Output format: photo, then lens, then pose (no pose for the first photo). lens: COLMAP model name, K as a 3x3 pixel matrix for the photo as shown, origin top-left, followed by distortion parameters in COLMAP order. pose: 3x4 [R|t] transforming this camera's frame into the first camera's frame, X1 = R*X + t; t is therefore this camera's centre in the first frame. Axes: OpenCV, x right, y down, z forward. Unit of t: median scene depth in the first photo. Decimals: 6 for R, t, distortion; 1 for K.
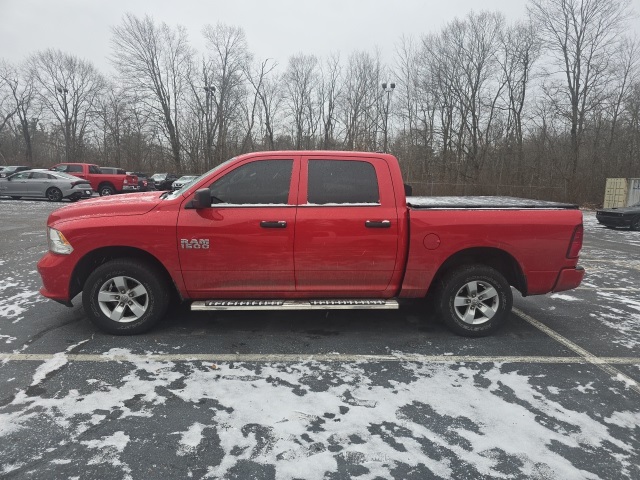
lens RADIAL K [[430.8, 0, 324.3], [0, 430.8, 239.9], [0, 0, 1]] dist [0.035291, -0.024031]
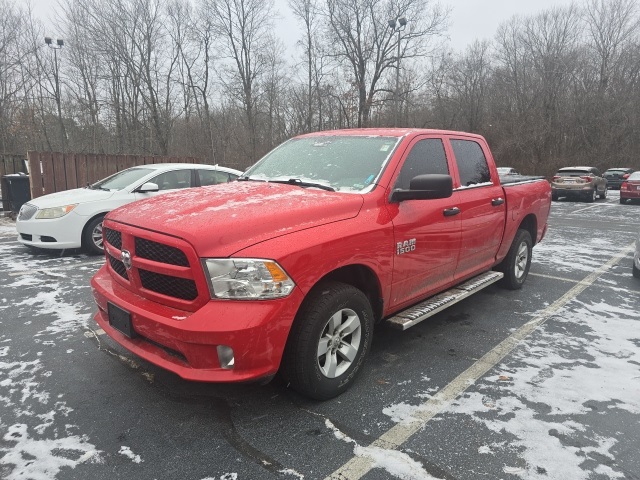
lens RADIAL K [[430.8, 0, 324.3], [0, 430.8, 239.9], [0, 0, 1]] dist [0.035291, -0.024031]
pose [[0.716166, -0.142476, 0.683233, -1.107358], [0.106781, 0.989784, 0.094473, -0.109681], [-0.689713, 0.005298, 0.724064, 0.627990]]
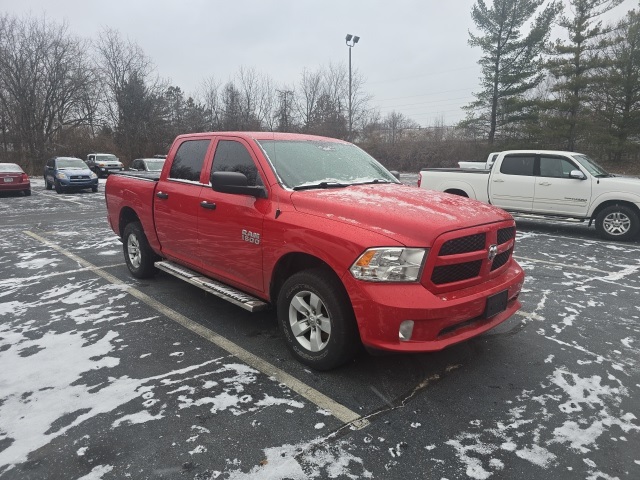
lens RADIAL K [[430.8, 0, 324.3], [0, 430.8, 239.9], [0, 0, 1]] dist [0.035291, -0.024031]
pose [[-0.643925, -0.171782, 0.745555, -1.281005], [0.088653, 0.951152, 0.295721, -0.363599], [-0.759935, 0.256518, -0.597242, 2.225753]]
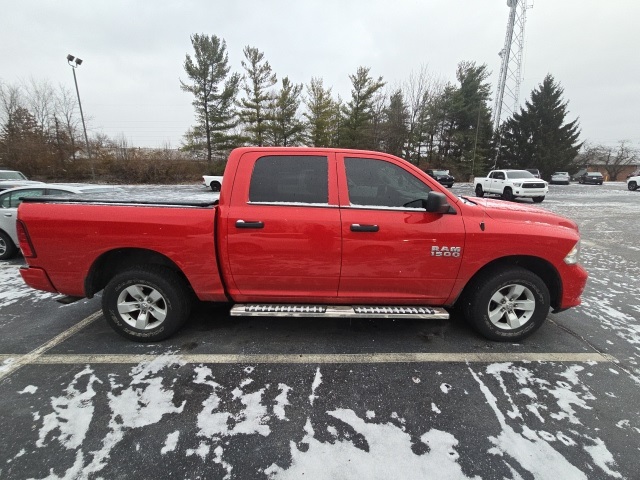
lens RADIAL K [[289.6, 0, 320.0], [0, 289.6, 240.0], [0, 0, 1]] dist [0.001096, -0.001203]
pose [[-0.998209, -0.045830, 0.038457, -0.089180], [-0.028995, 0.932846, 0.359106, -0.365238], [-0.052332, 0.357347, -0.932504, 2.441602]]
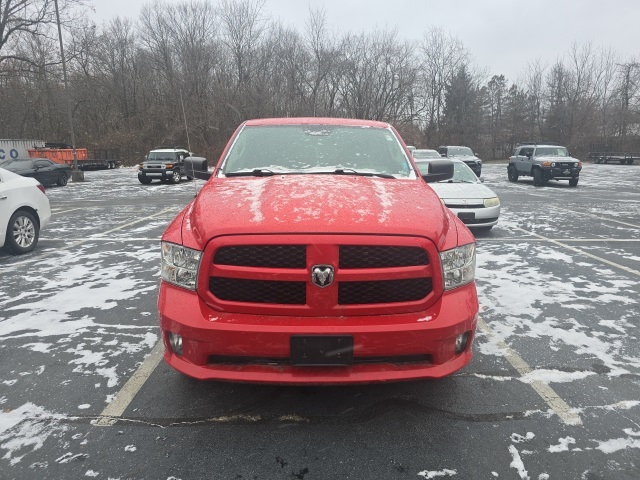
lens RADIAL K [[430.8, 0, 324.3], [0, 430.8, 239.9], [0, 0, 1]] dist [0.035291, -0.024031]
pose [[0.027725, -0.232871, 0.972112, -1.430137], [0.142853, 0.963428, 0.226717, -0.231346], [-0.989356, 0.132583, 0.059977, 1.379443]]
